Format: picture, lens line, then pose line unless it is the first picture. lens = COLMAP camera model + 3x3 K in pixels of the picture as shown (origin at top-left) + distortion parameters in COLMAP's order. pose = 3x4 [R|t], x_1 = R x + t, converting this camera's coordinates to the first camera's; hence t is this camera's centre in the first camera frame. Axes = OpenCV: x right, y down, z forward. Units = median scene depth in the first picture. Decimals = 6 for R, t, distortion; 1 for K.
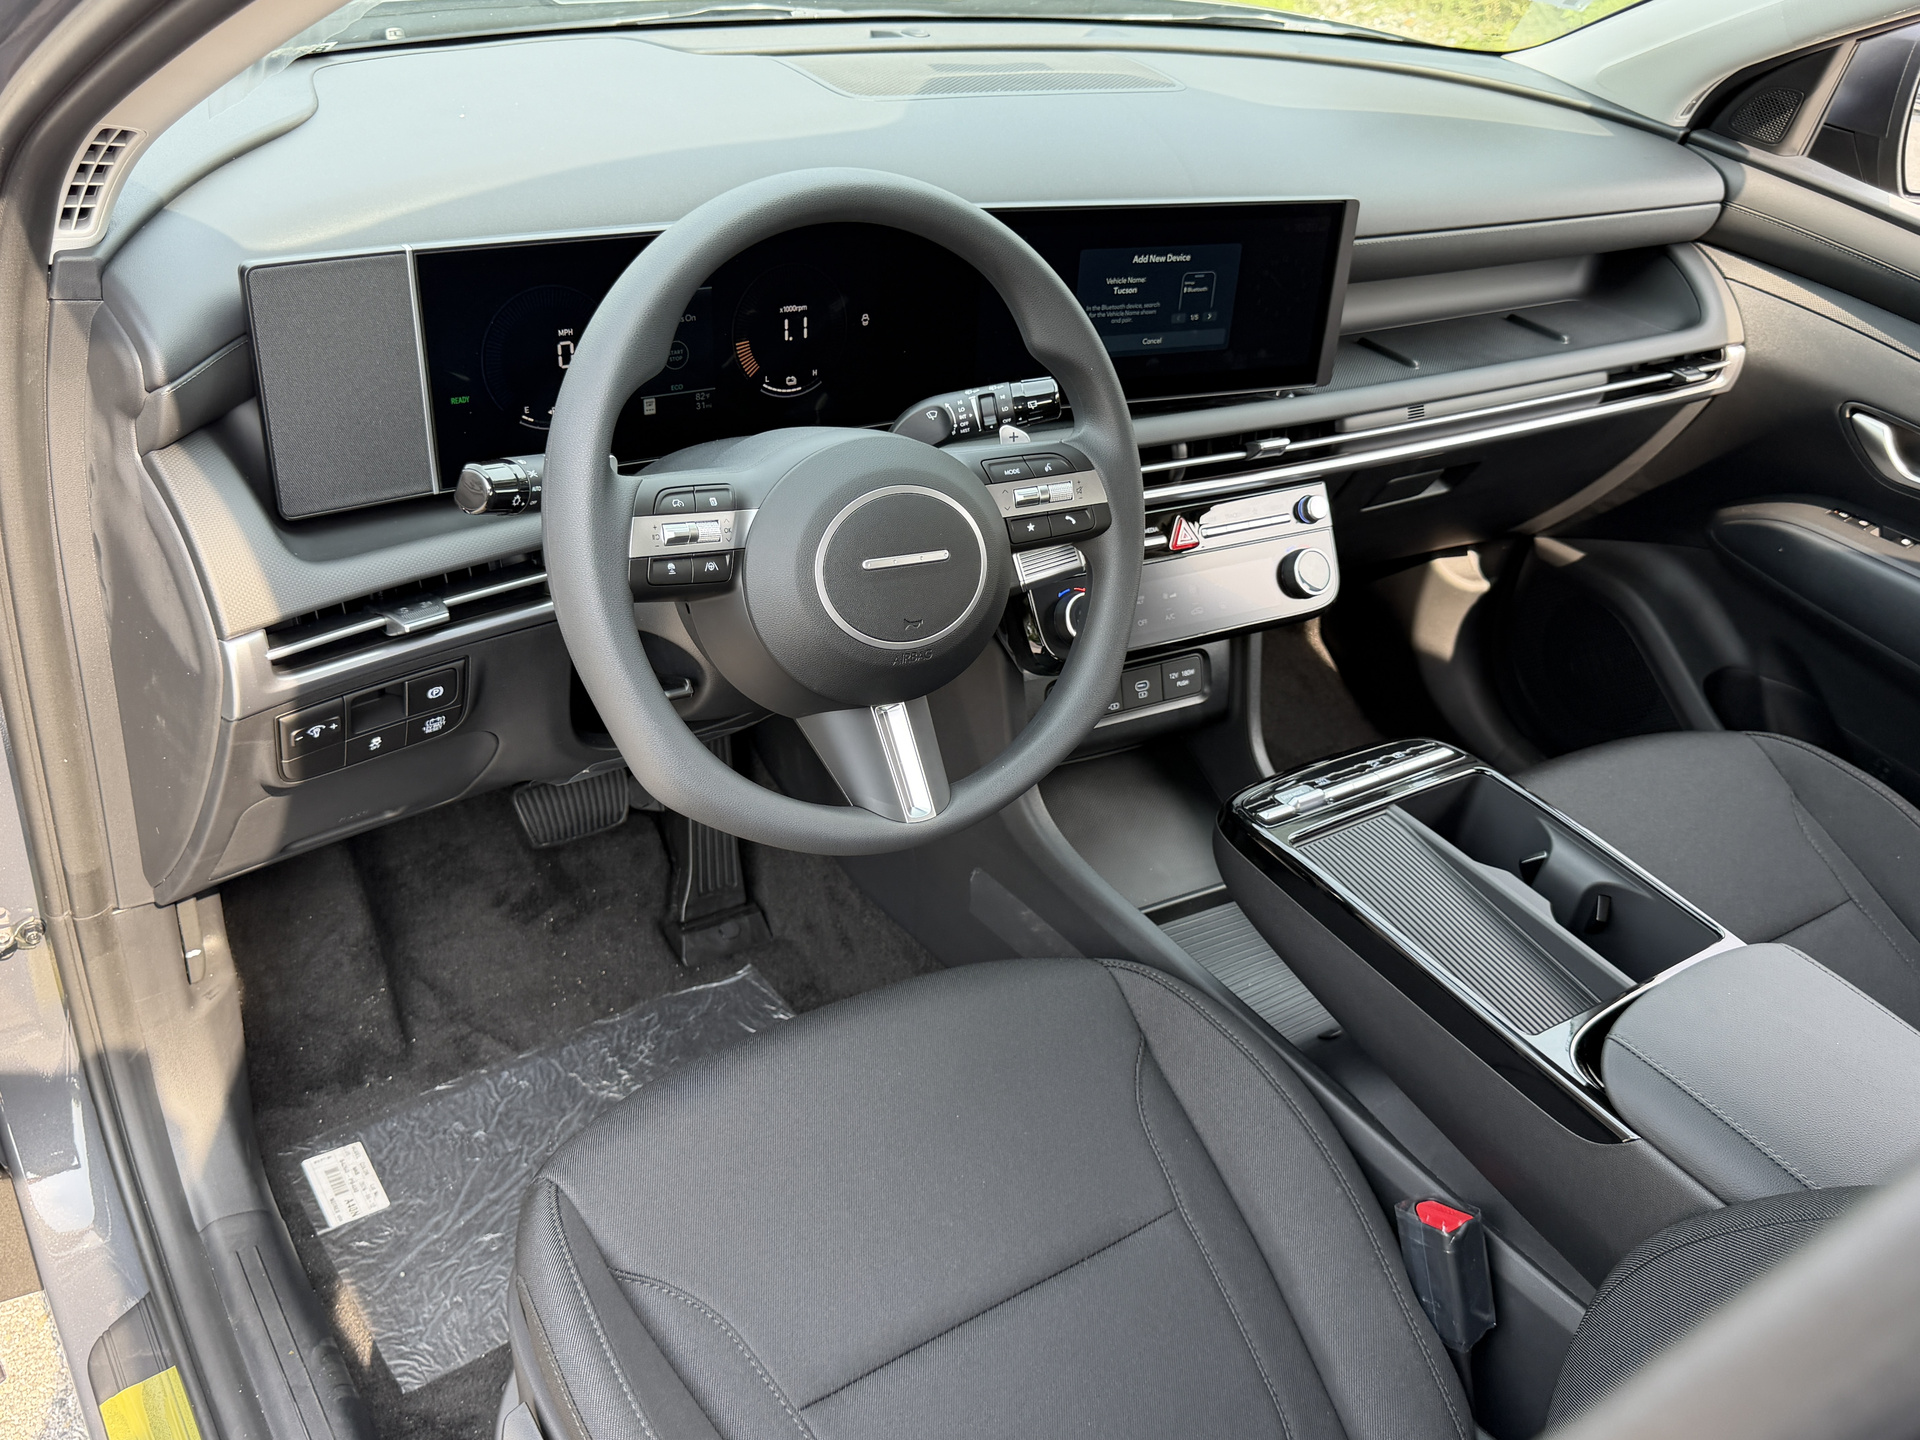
lens RADIAL K [[1671.6, 0, 971.7], [0, 1671.6, 732.3], [0, 0, 1]] dist [0.079926, -0.084041]
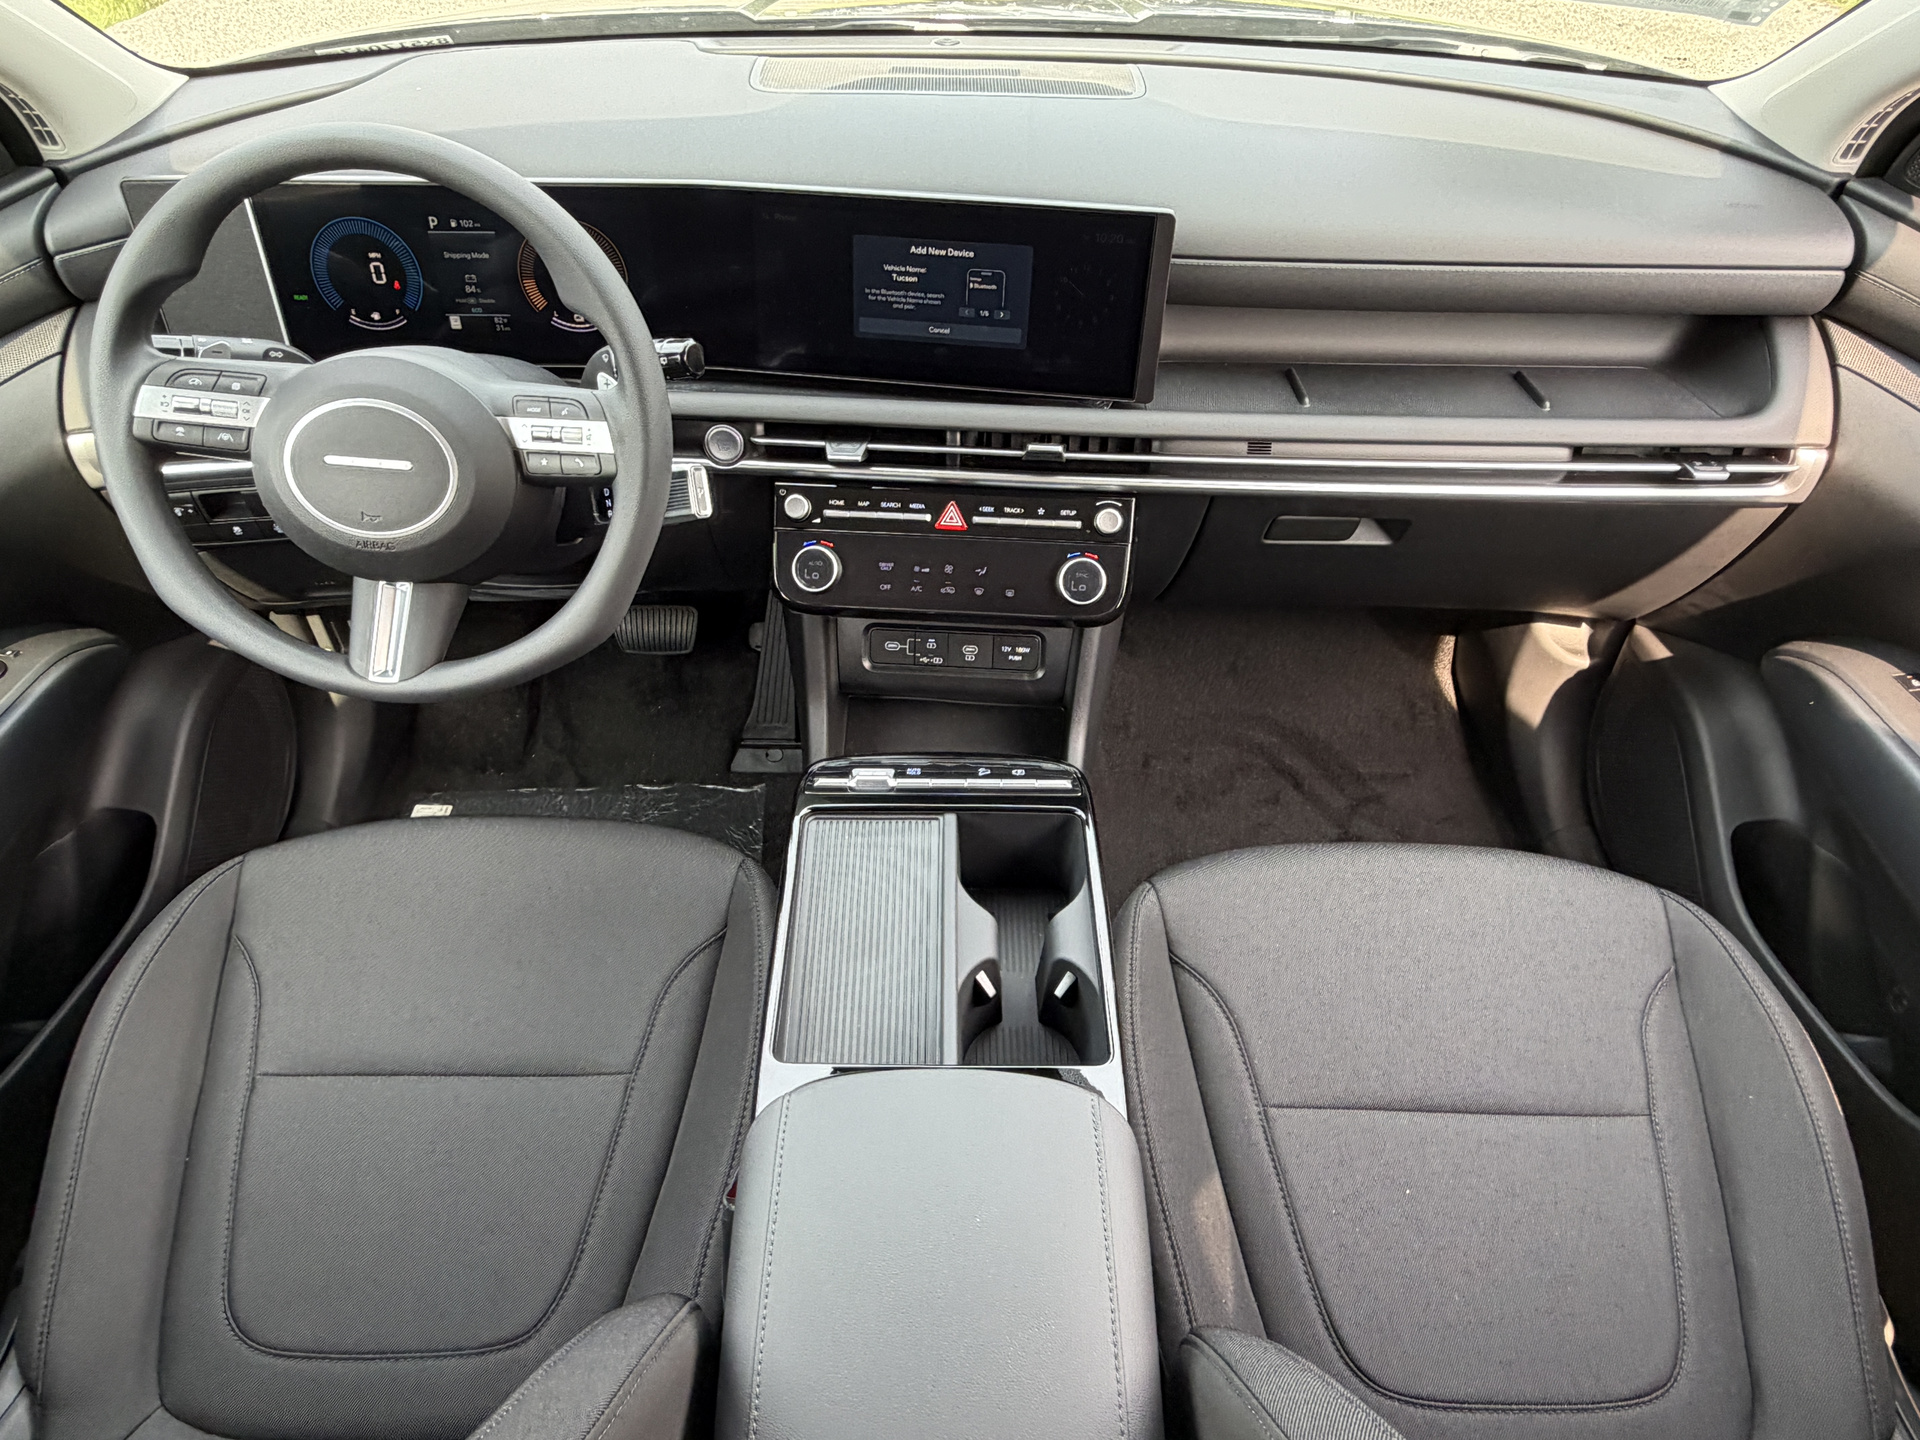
lens RADIAL K [[1191.7, 0, 932.0], [0, 1191.7, 708.4], [0, 0, 1]] dist [0.003318, -0.001172]
pose [[0.811703, 0.284310, -0.510202, 0.536290], [-0.241413, 0.958732, 0.150177, -0.111541], [0.531843, 0.001270, 0.846842, 0.345314]]
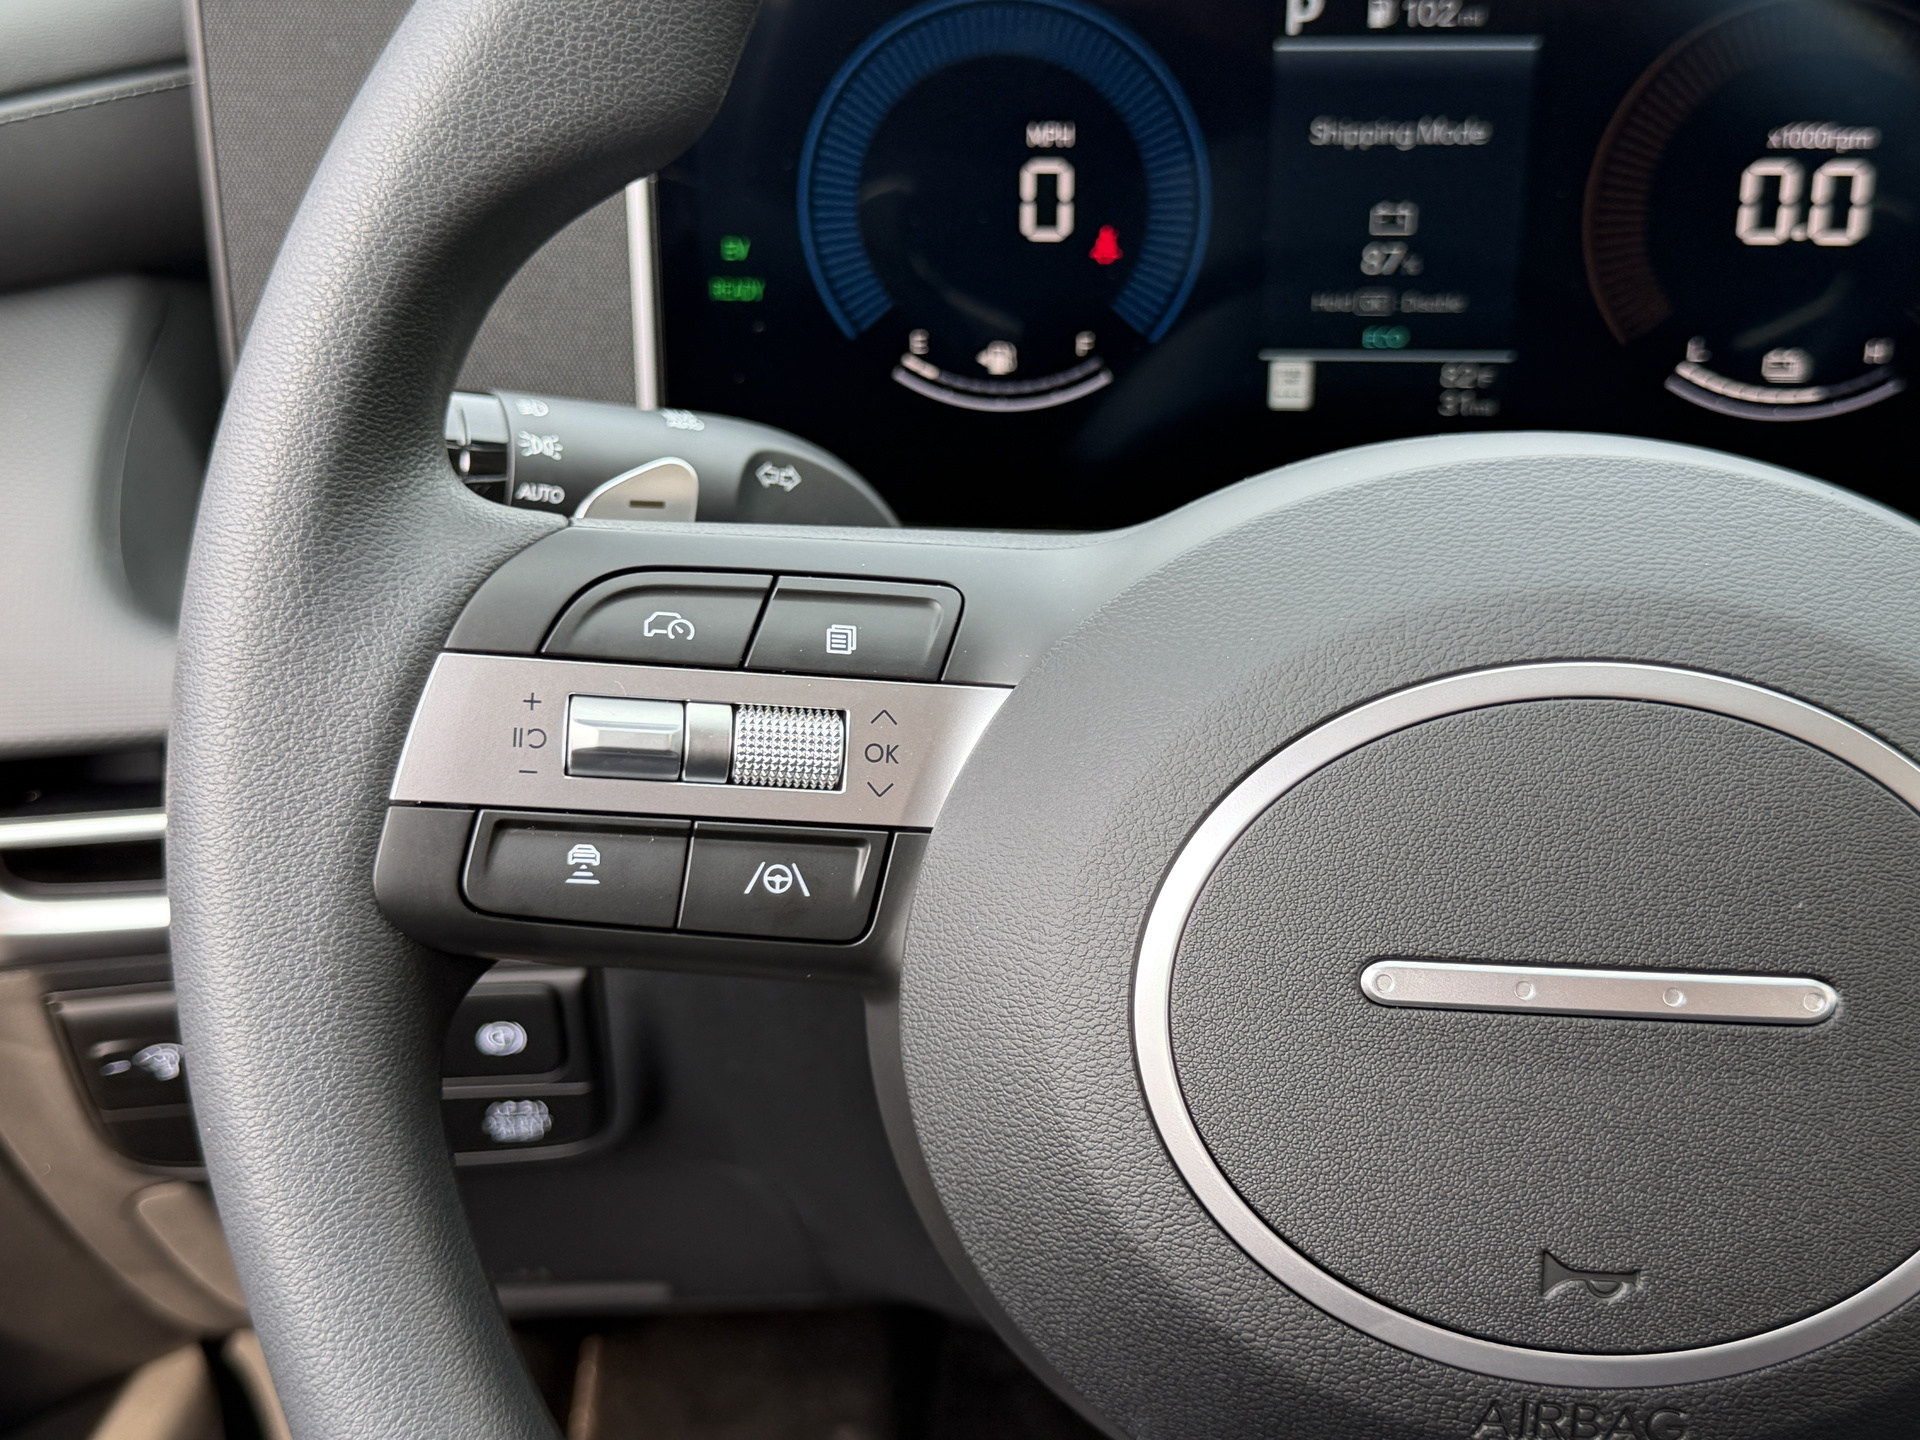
lens RADIAL K [[2405.1, 0, 940.2], [0, 2405.1, 734.6], [0, 0, 1]] dist [0.094733, 0.000000]
pose [[0.753736, 0.198756, -0.626401, 0.062258], [-0.263285, 0.964659, -0.010721, -0.083060], [0.602132, 0.173002, 0.779427, 0.481475]]
